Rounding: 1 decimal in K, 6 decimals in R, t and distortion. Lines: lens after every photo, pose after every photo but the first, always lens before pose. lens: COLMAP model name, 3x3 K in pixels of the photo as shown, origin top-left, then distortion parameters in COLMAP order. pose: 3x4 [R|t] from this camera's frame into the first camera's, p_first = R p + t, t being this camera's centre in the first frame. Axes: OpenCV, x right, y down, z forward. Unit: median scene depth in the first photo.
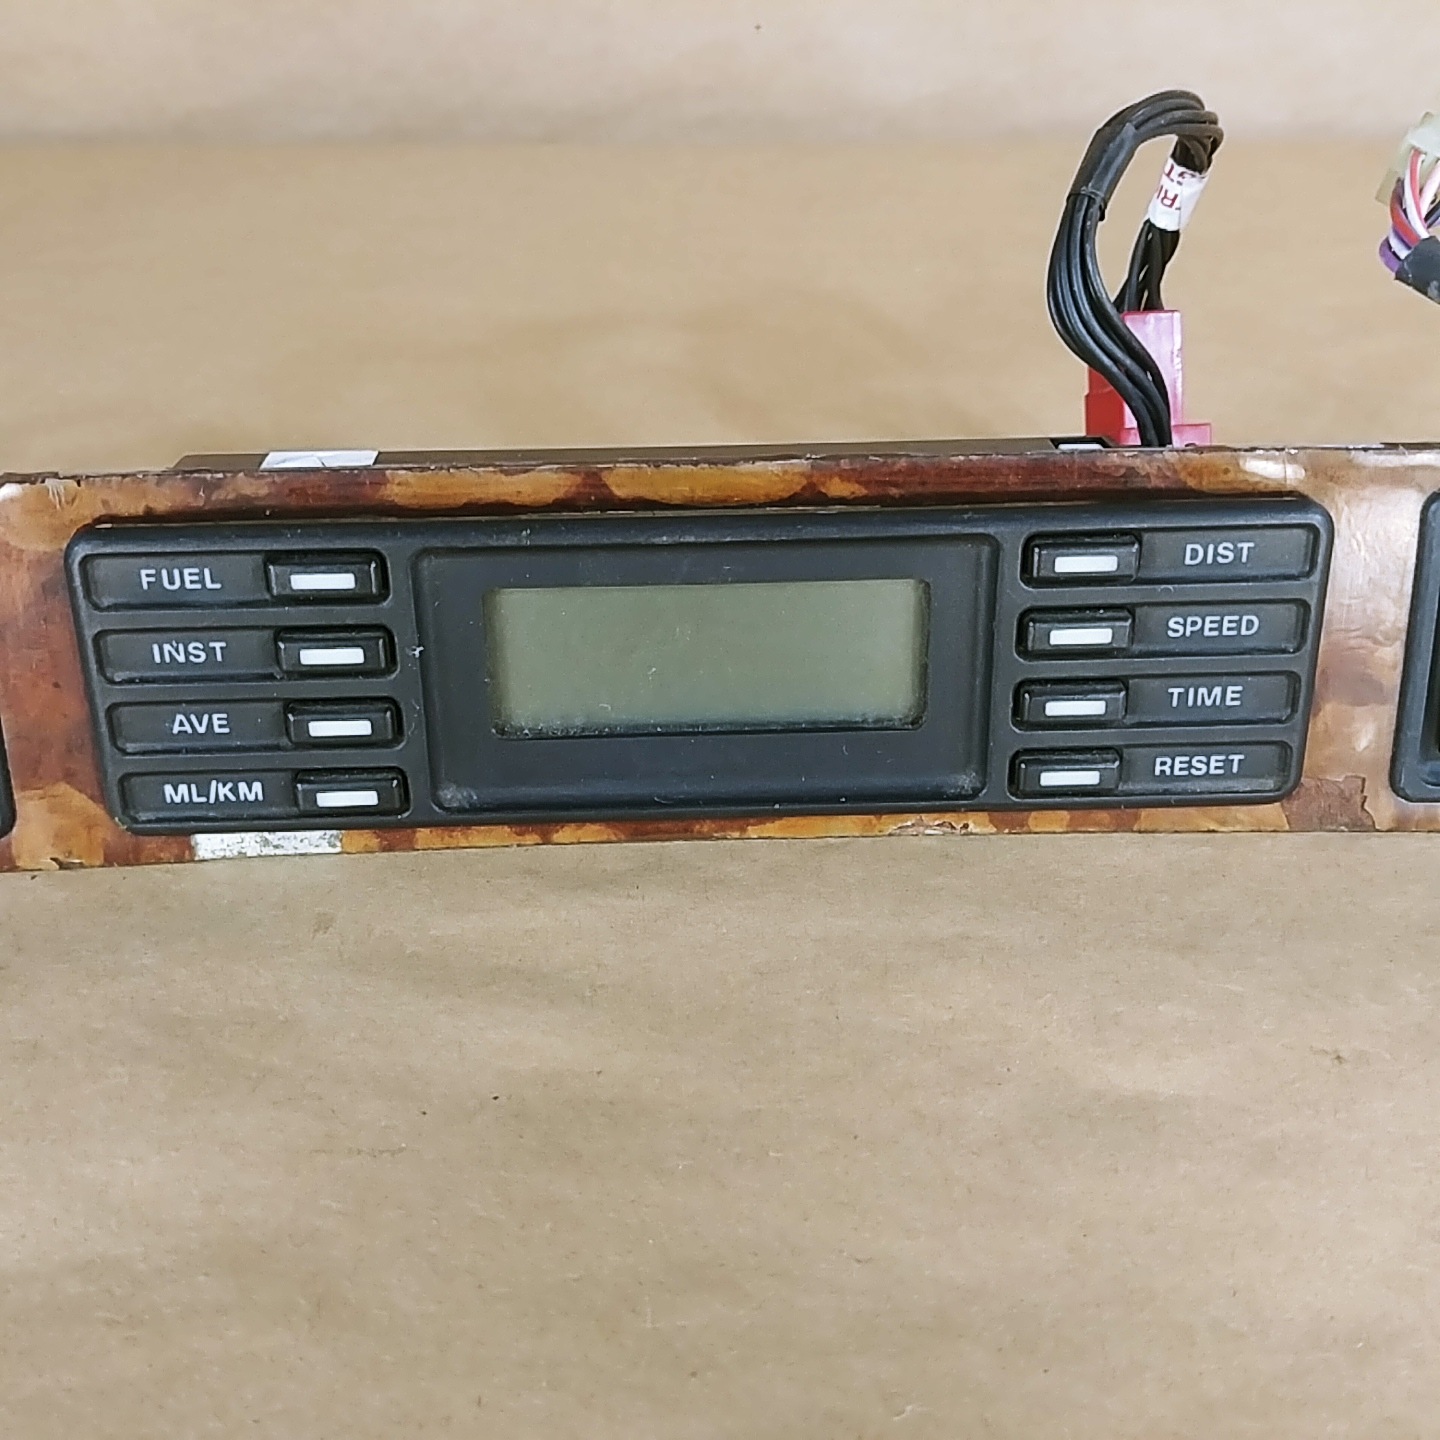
lens RADIAL K [[1536.3, 0, 713.4], [0, 1536.3, 707.8], [0, 0, 1]] dist [0.103726, 0.000000]
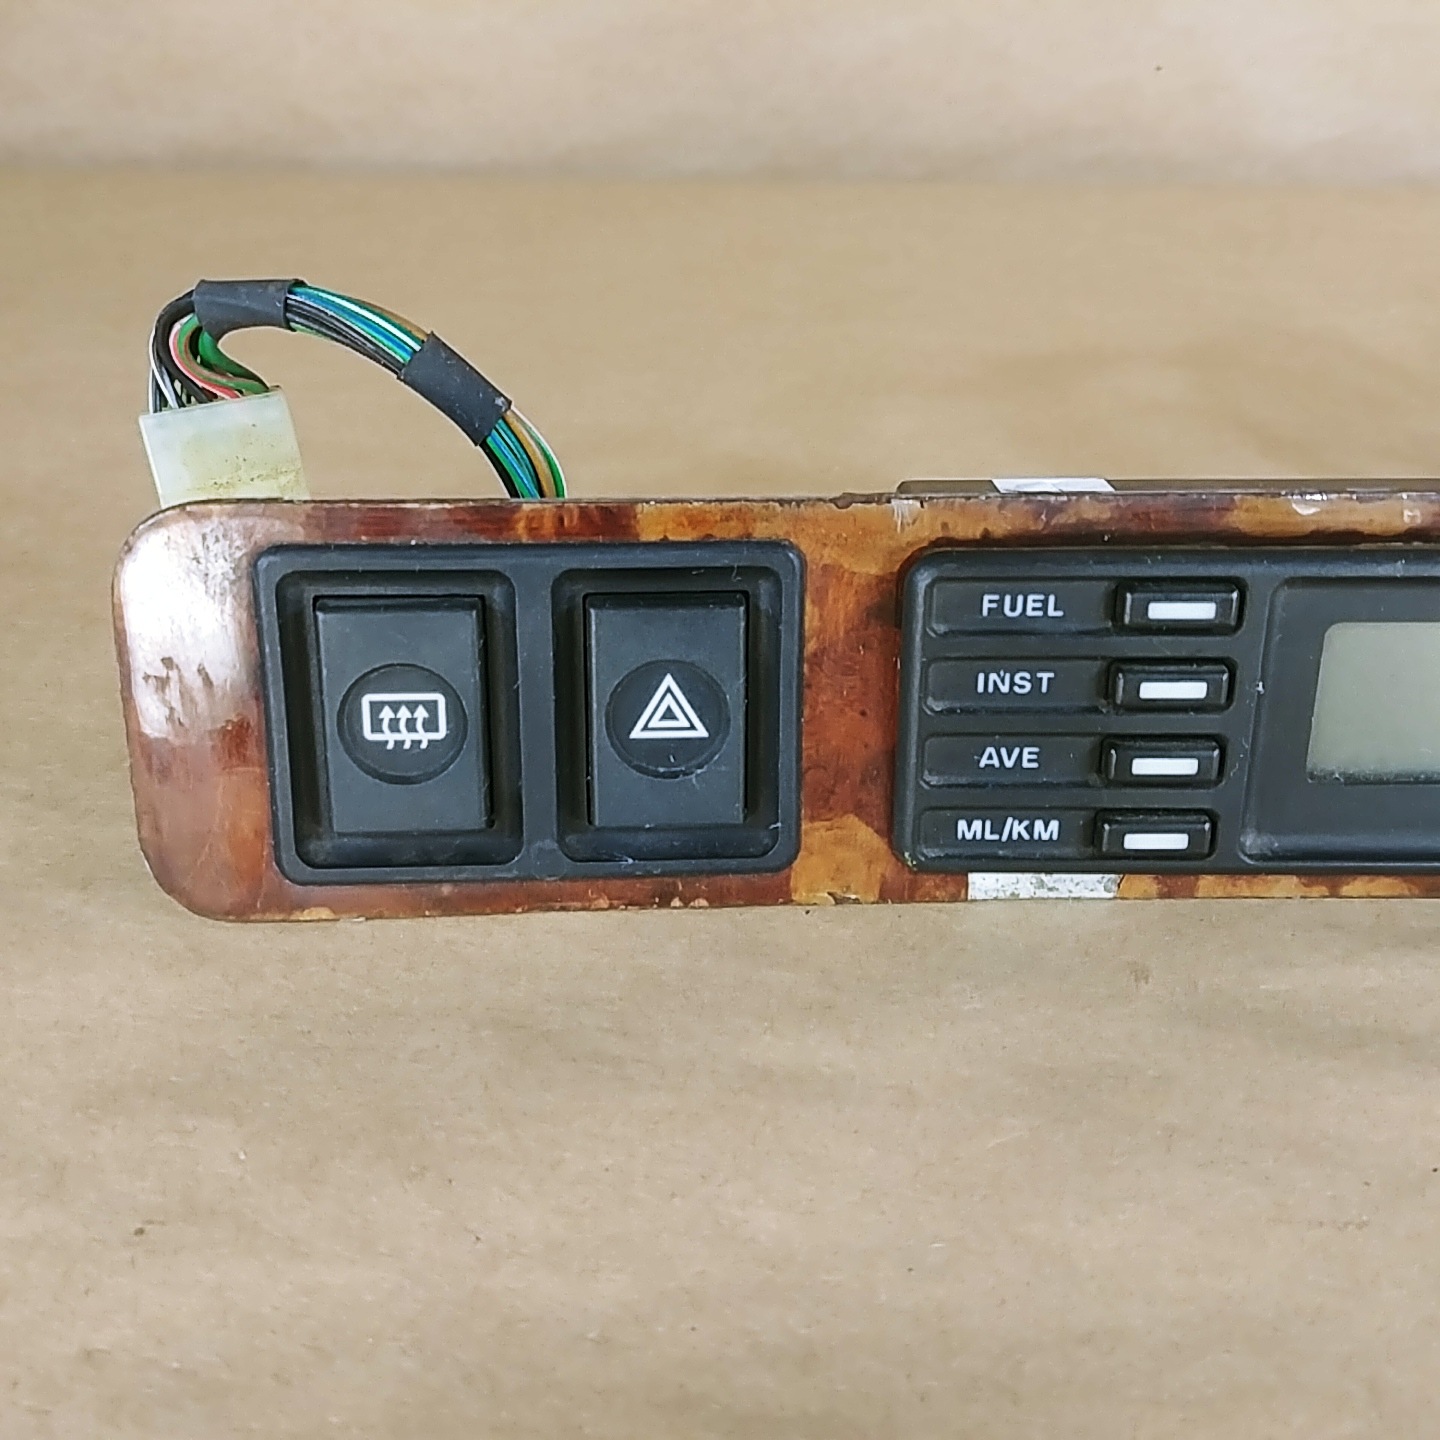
lens RADIAL K [[1536.3, 0, 723.8], [0, 1536.3, 731.3], [0, 0, 1]] dist [0.103726, 0.000000]
pose [[0.999584, 0.027717, 0.007990, -0.514688], [-0.027548, 0.999408, -0.020616, 0.018584], [-0.008557, 0.020387, 0.999756, 0.051985]]
